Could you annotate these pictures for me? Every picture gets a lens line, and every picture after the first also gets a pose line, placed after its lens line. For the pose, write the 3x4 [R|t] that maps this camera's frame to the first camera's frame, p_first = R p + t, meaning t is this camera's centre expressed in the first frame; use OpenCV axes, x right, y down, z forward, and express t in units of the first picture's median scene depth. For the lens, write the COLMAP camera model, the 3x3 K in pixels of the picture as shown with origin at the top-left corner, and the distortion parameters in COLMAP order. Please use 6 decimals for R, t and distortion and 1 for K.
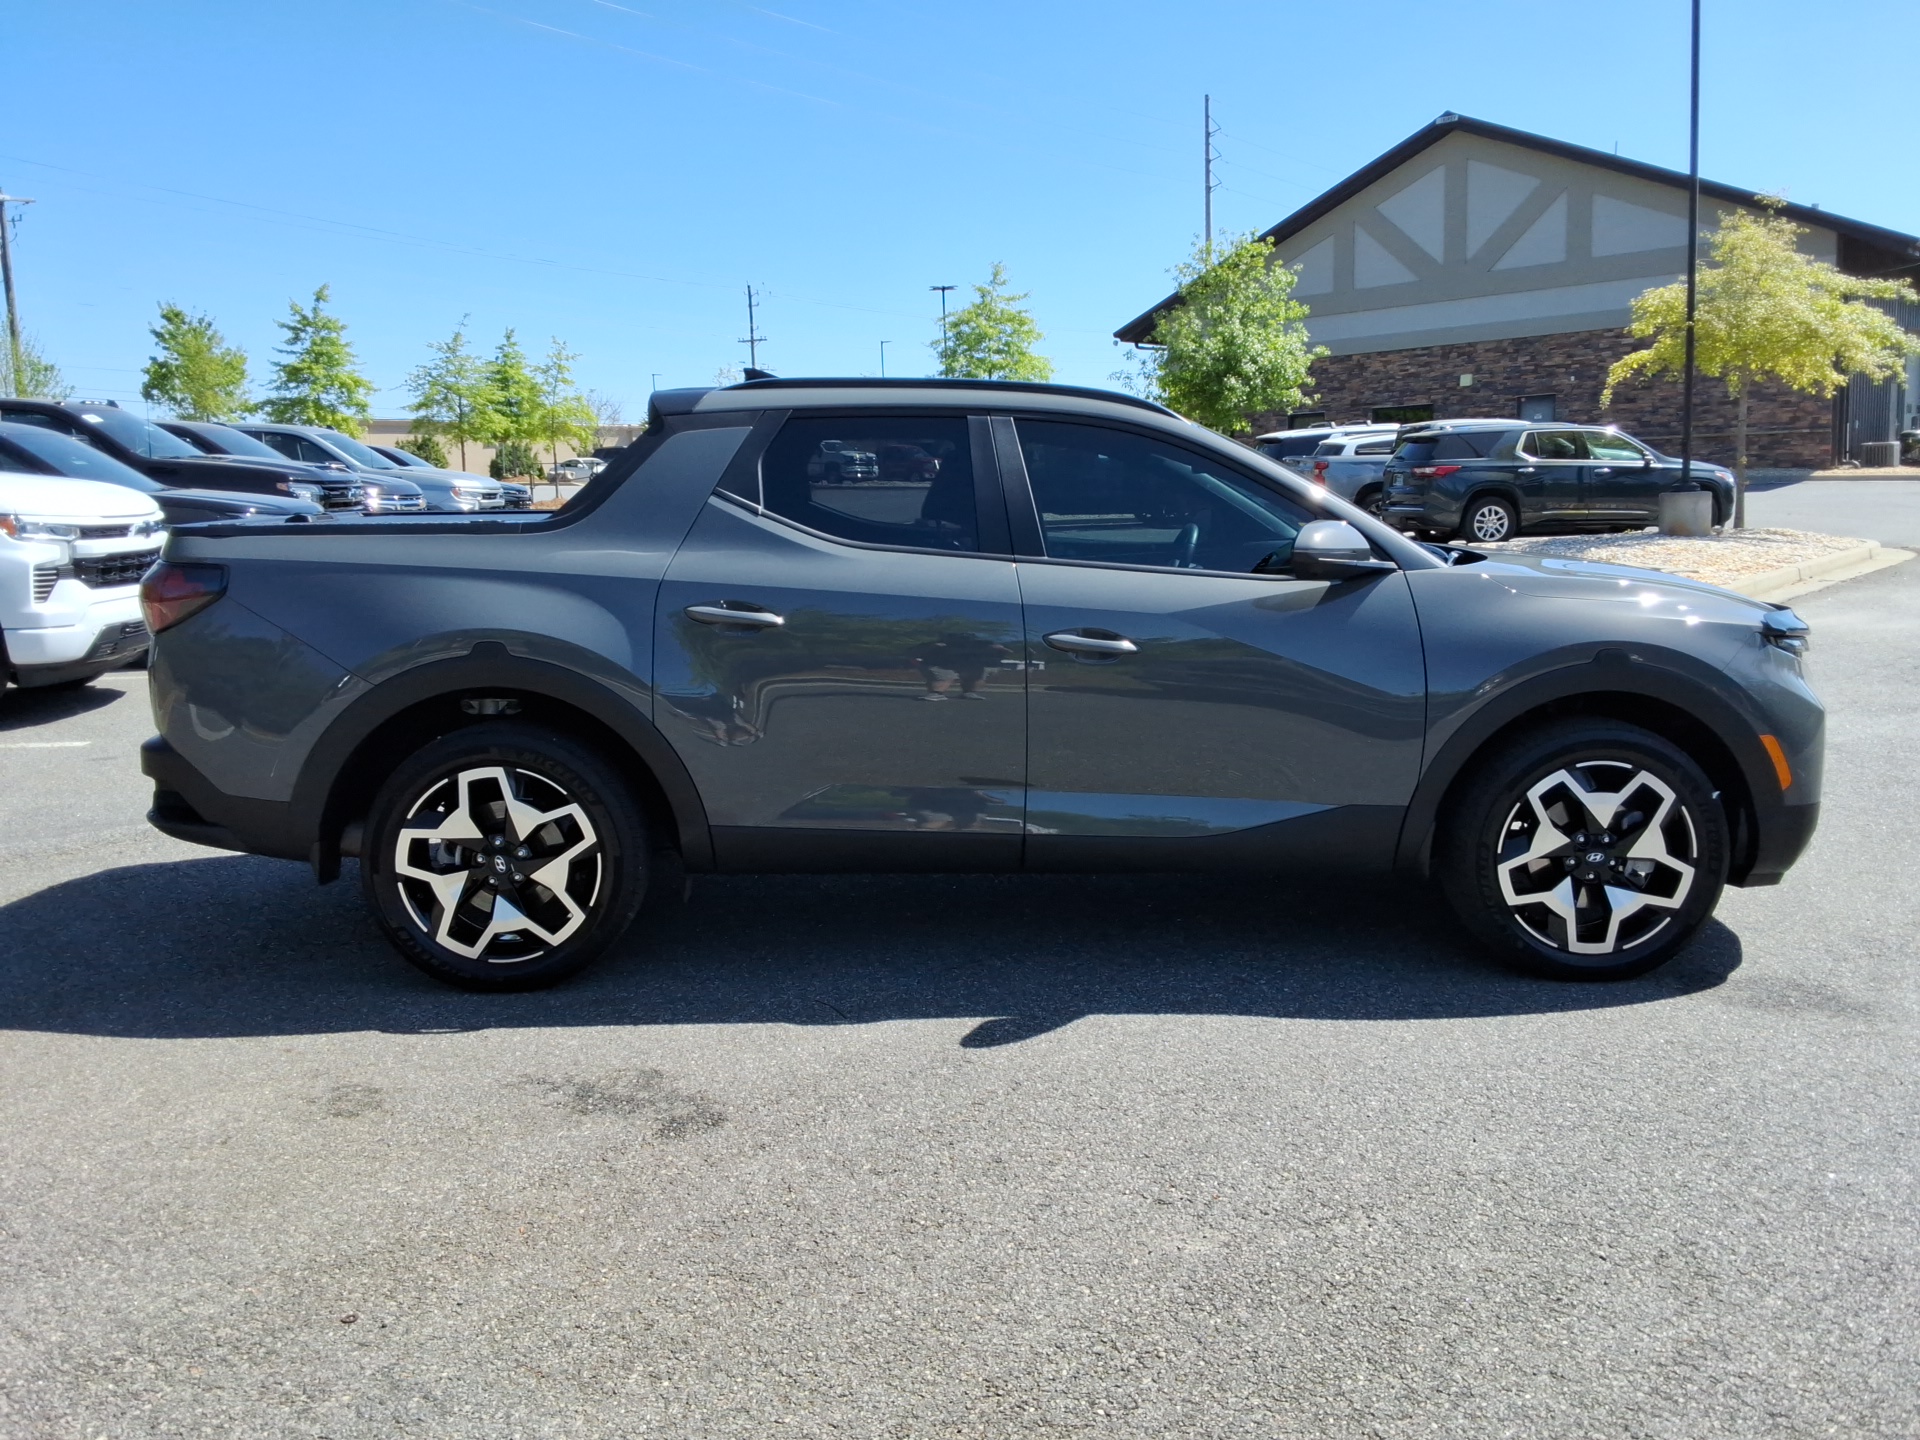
lens RADIAL K [[1571.8, 0, 964.1], [0, 1571.8, 701.4], [0, 0, 1]] dist [0.138147, -0.225889]
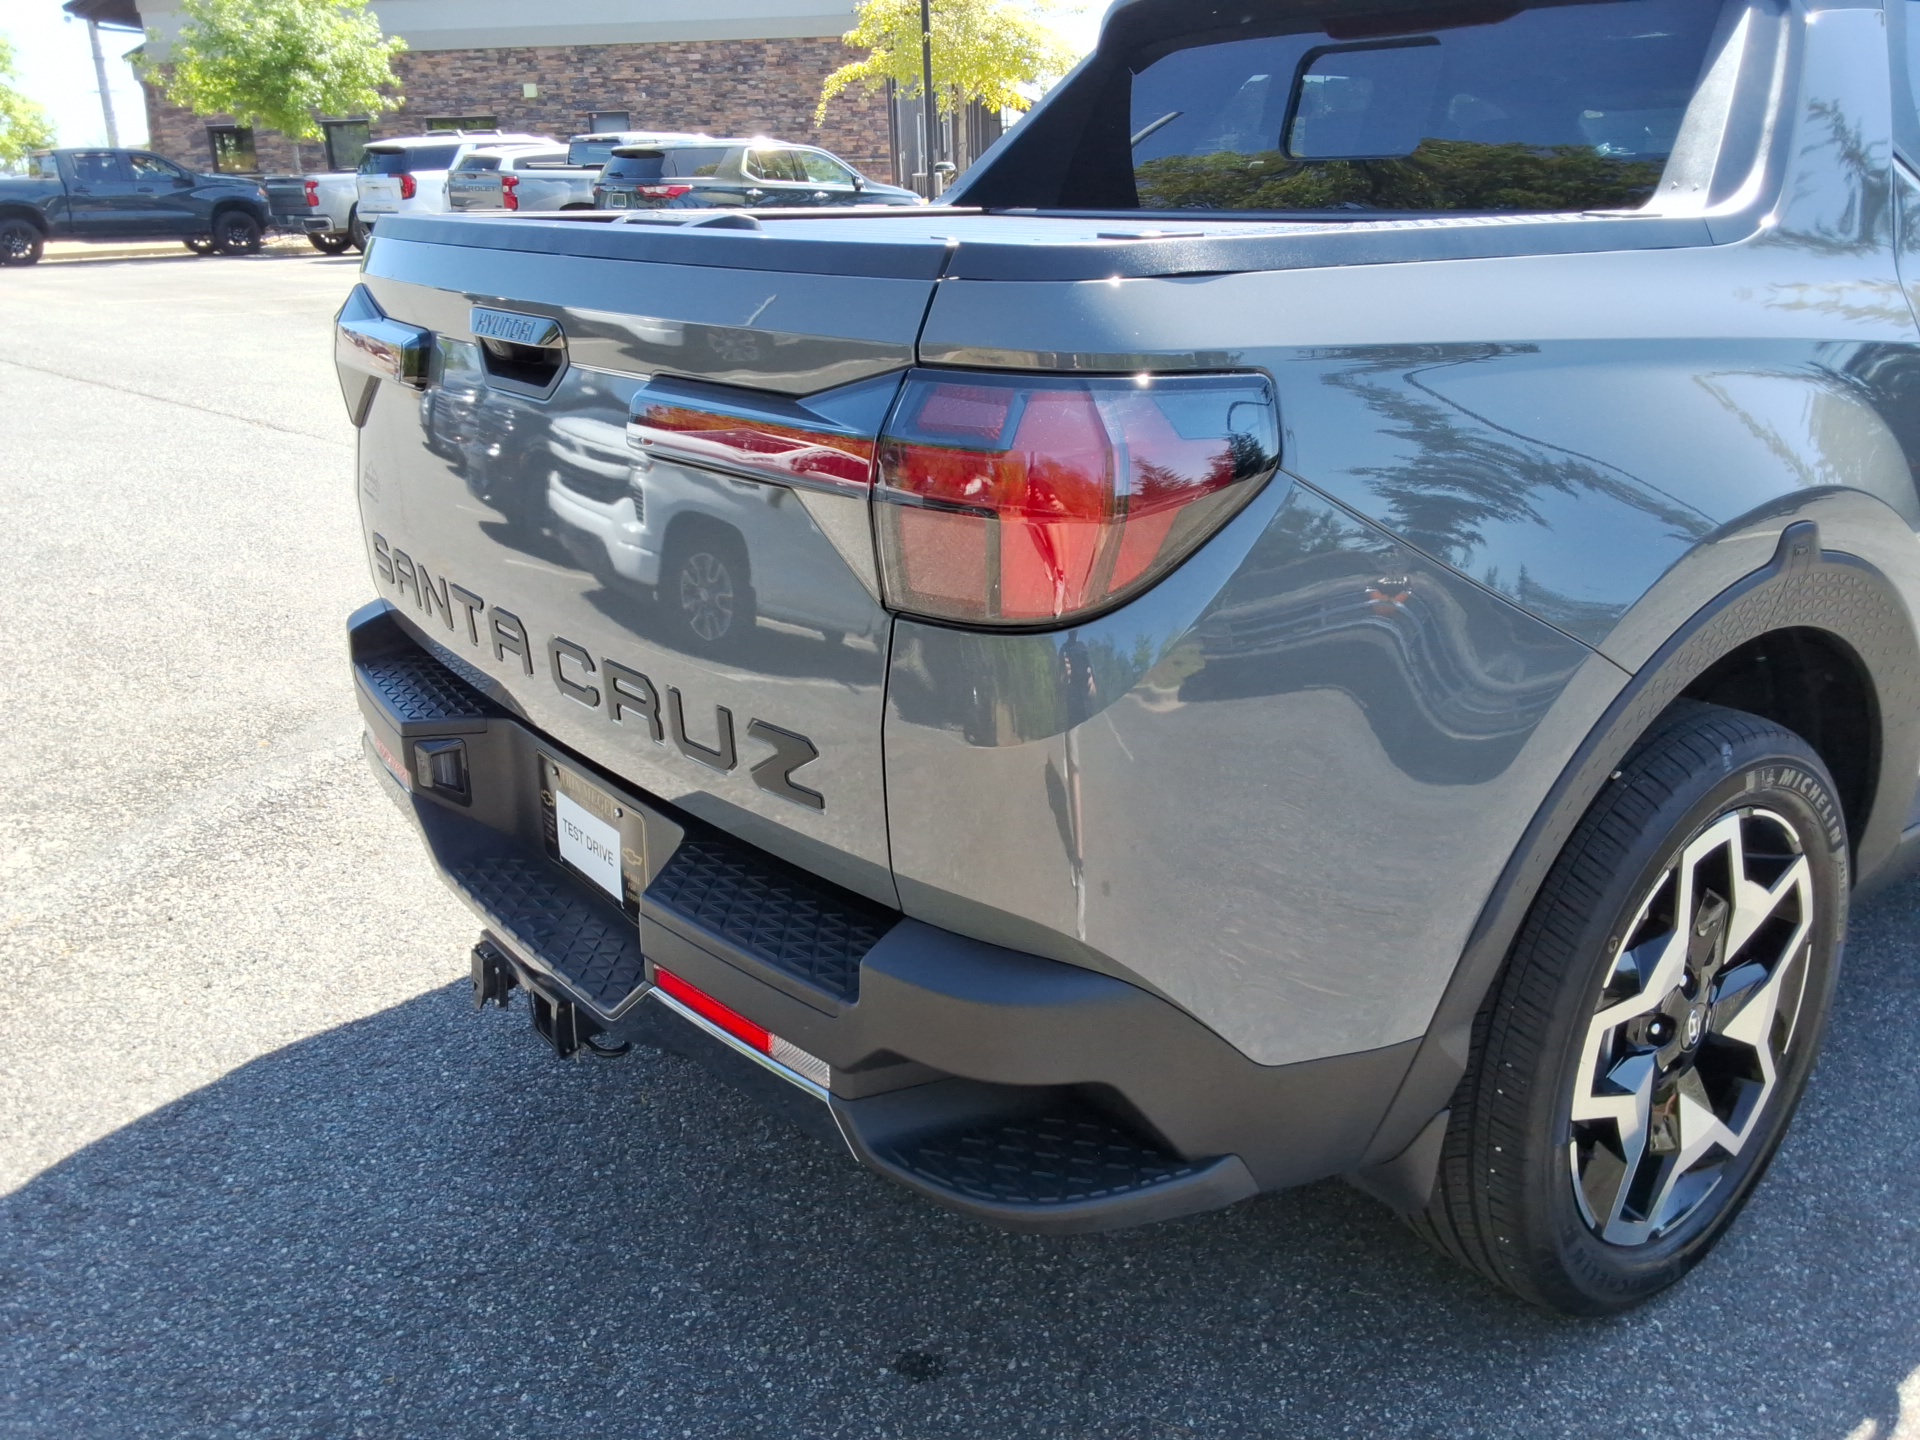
lens RADIAL K [[1554.9, 0, 960.0], [0, 1554.9, 720.0], [0, 0, 1]] dist [0.134663, -0.220397]
pose [[0.792252, -0.185627, 0.581273, -0.098525], [0.082500, 0.976444, 0.199378, -0.011894], [-0.604591, -0.110003, 0.788904, 0.112303]]
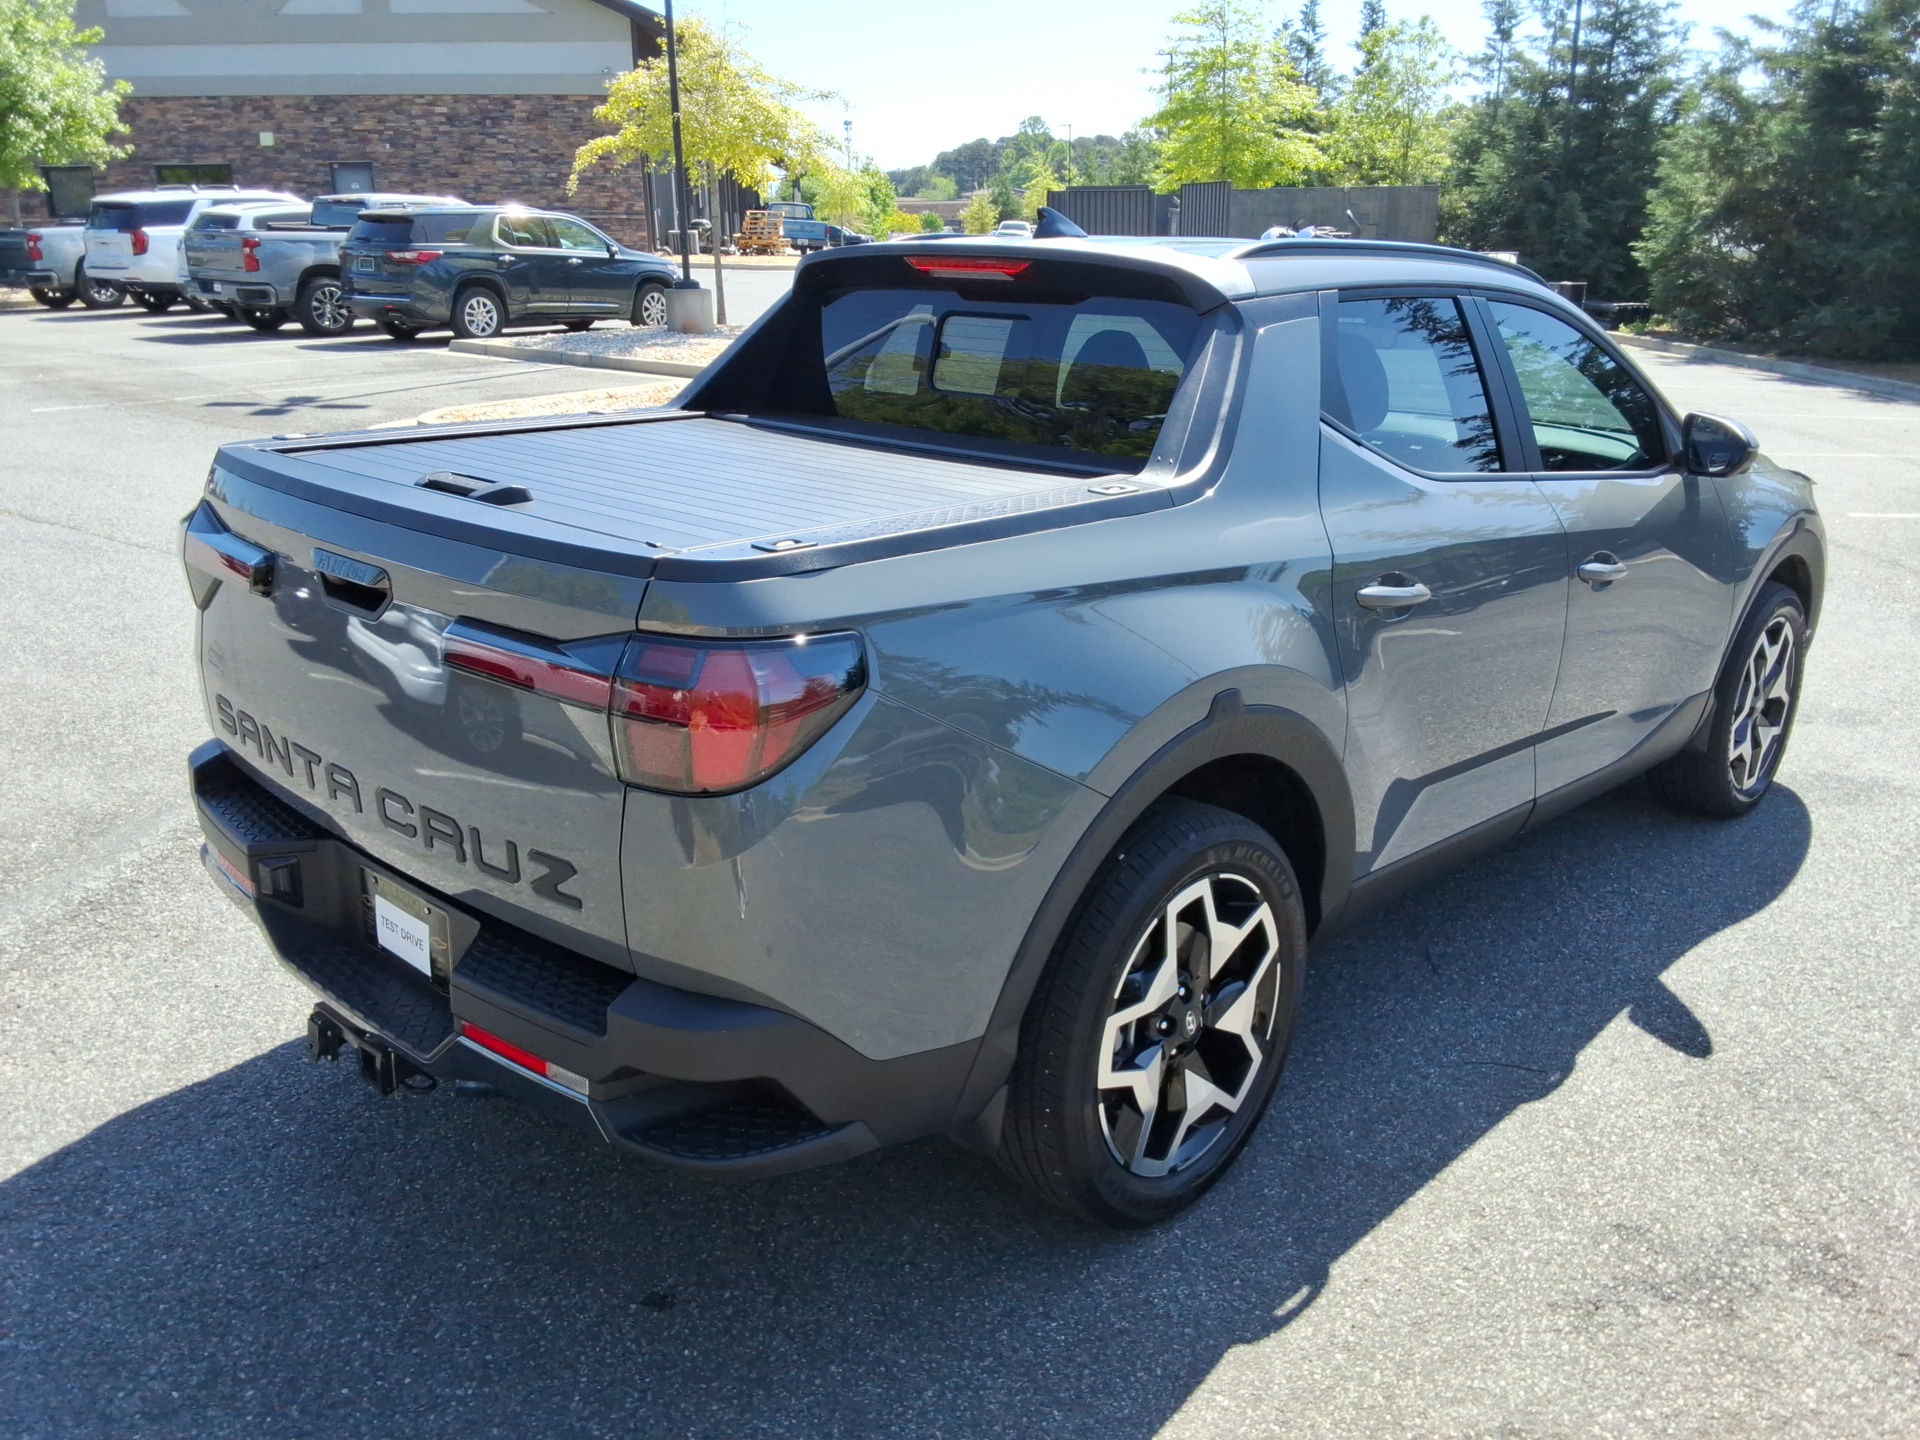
lens RADIAL K [[1571.8, 0, 964.1], [0, 1571.8, 701.4], [0, 0, 1]] dist [0.138147, -0.225889]
pose [[0.694809, -0.180770, 0.696106, -0.111587], [0.080646, 0.981375, 0.174356, -0.020803], [-0.714659, -0.065006, 0.696446, 0.089175]]
